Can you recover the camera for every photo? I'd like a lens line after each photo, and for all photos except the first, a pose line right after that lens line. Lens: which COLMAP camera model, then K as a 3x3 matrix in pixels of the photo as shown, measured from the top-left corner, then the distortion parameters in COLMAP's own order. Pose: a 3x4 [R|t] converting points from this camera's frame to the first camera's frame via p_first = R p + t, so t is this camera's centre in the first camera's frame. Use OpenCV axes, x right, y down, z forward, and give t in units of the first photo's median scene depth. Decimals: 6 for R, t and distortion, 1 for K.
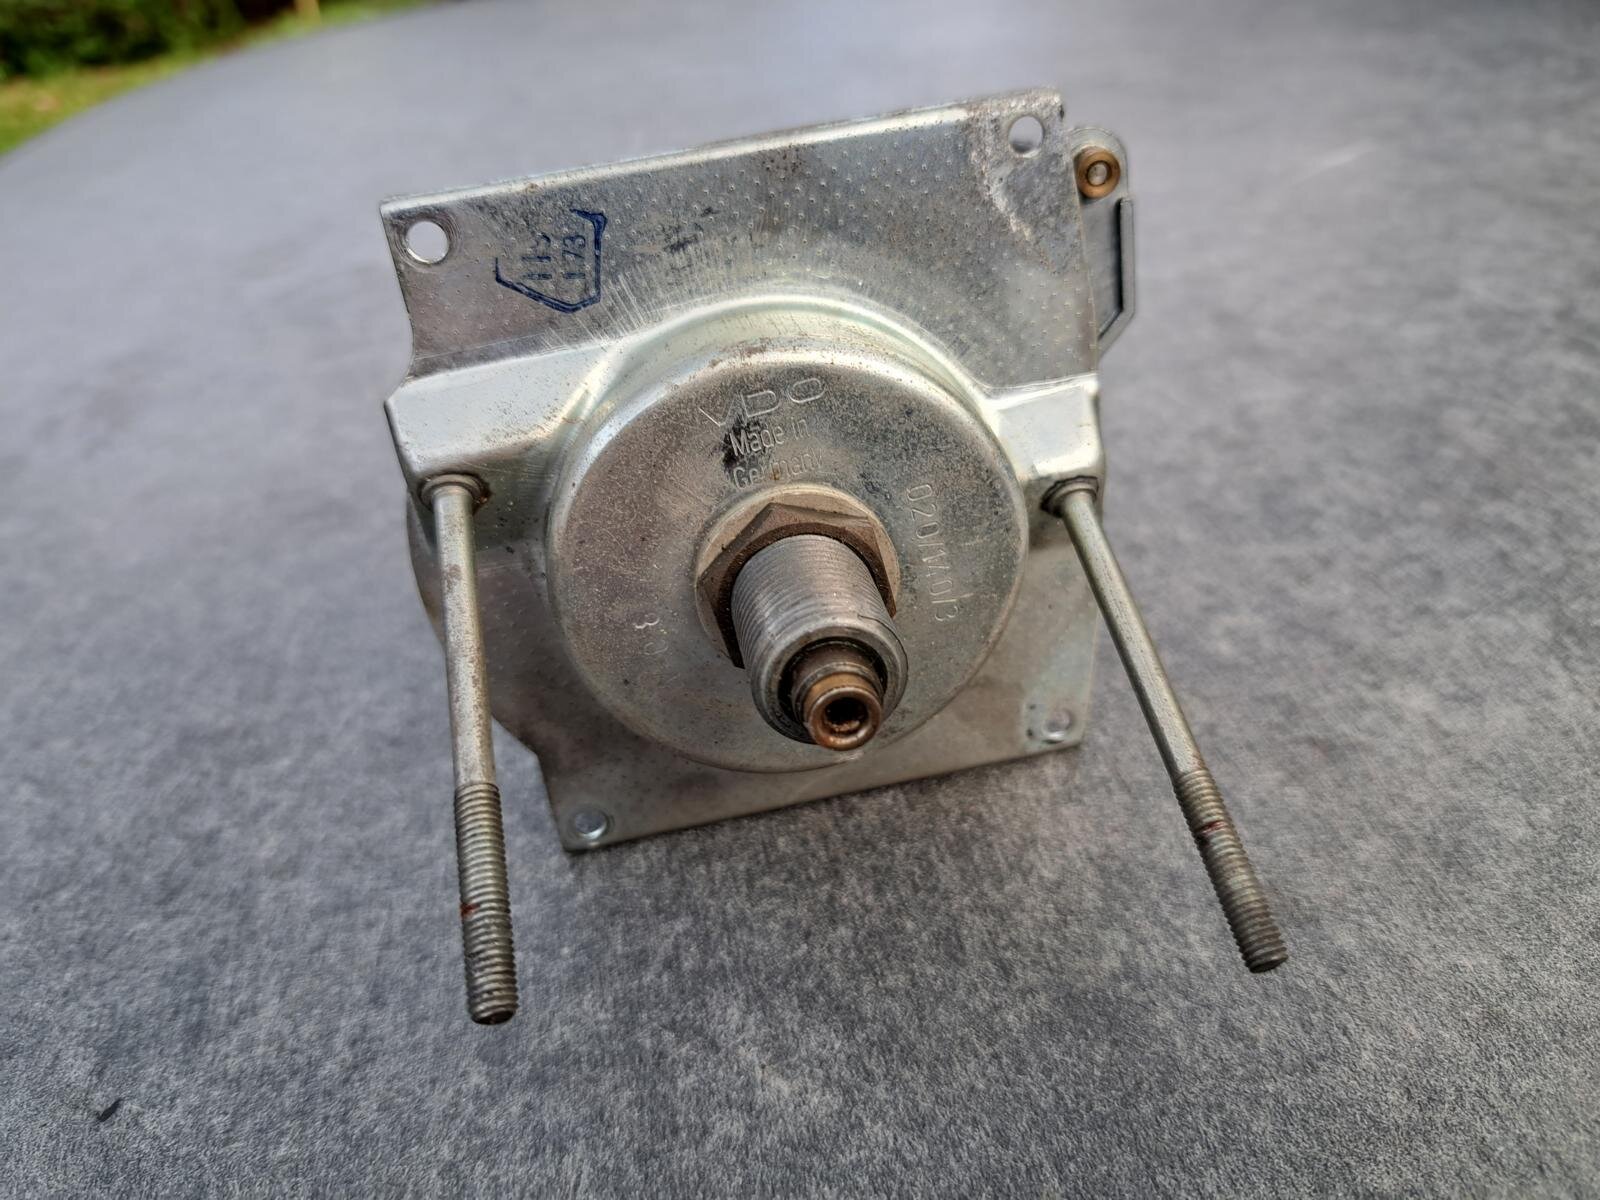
lens RADIAL K [[1297.2, 0, 749.3], [0, 1297.2, 506.9], [0, 0, 1]] dist [-0.036828, -0.024928]
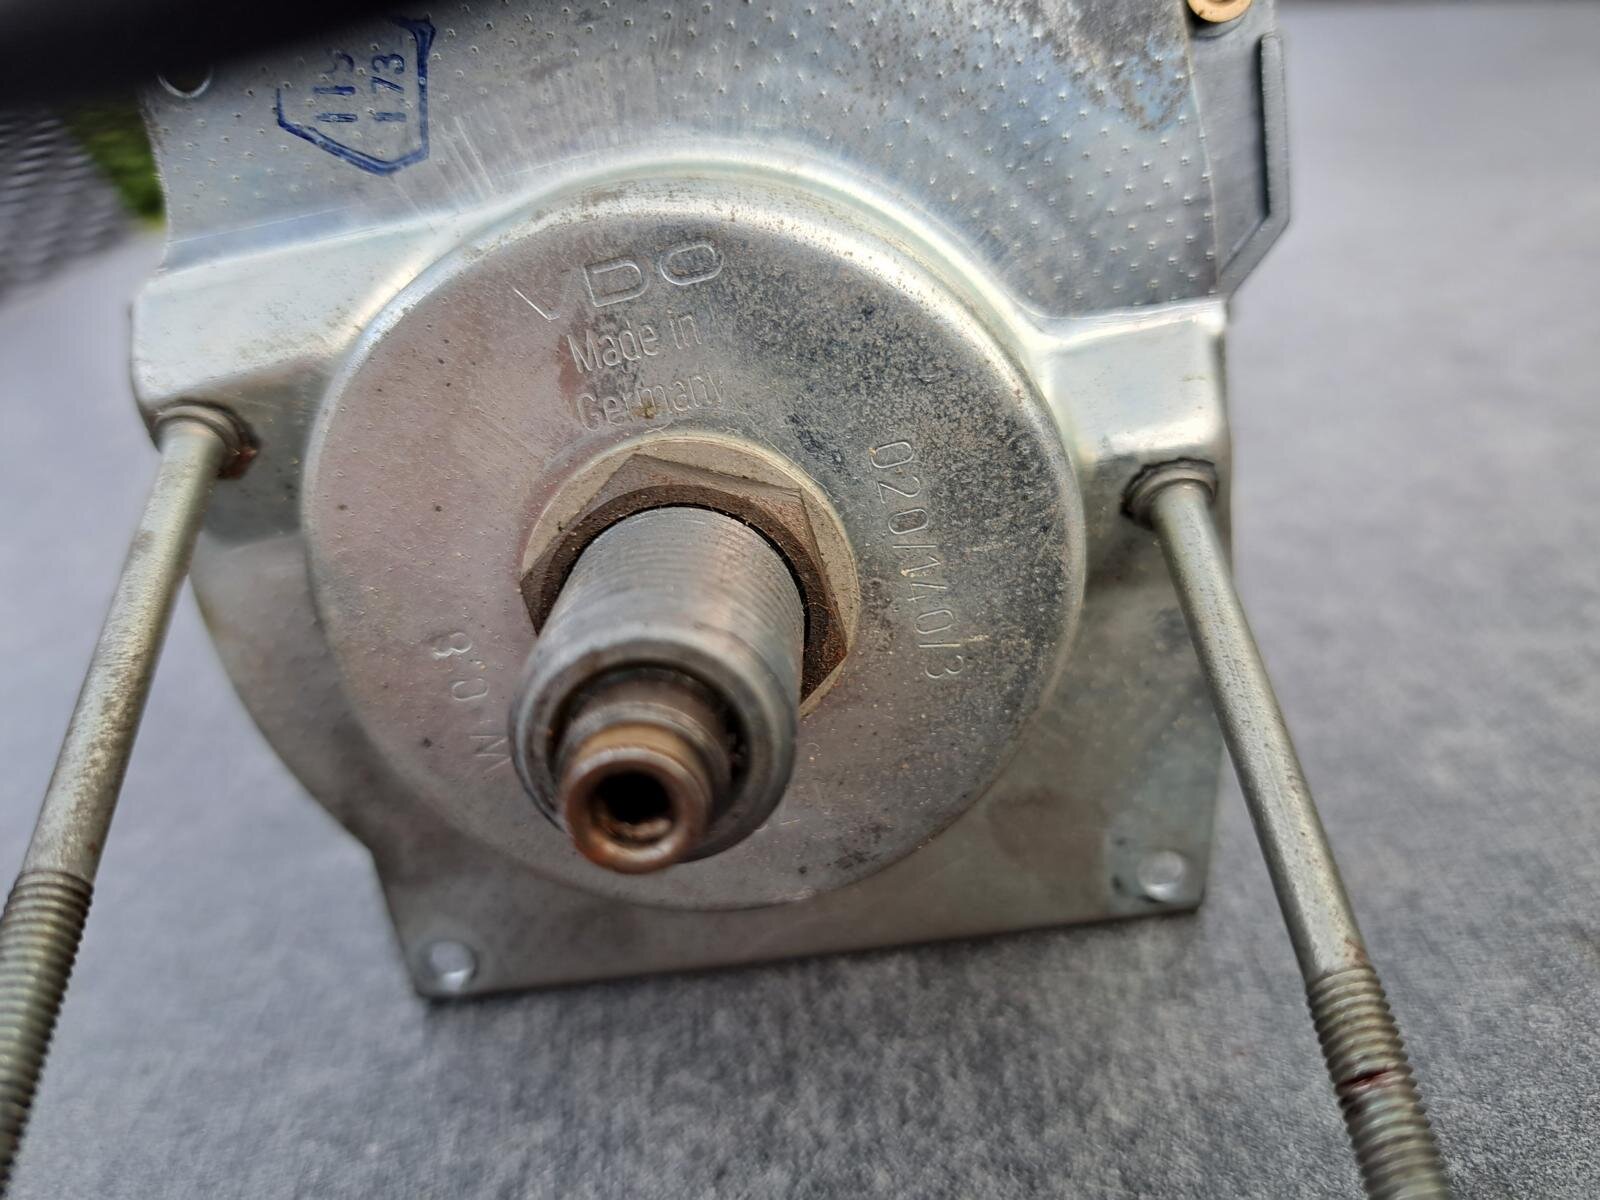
lens RADIAL K [[1297.2, 0, 771.7], [0, 1297.2, 540.2], [0, 0, 1]] dist [-0.036828, -0.024928]
pose [[0.987469, 0.046285, -0.150876, 0.147922], [-0.057140, 0.996019, -0.068424, 0.063141], [0.147108, 0.076187, 0.986182, 0.353968]]
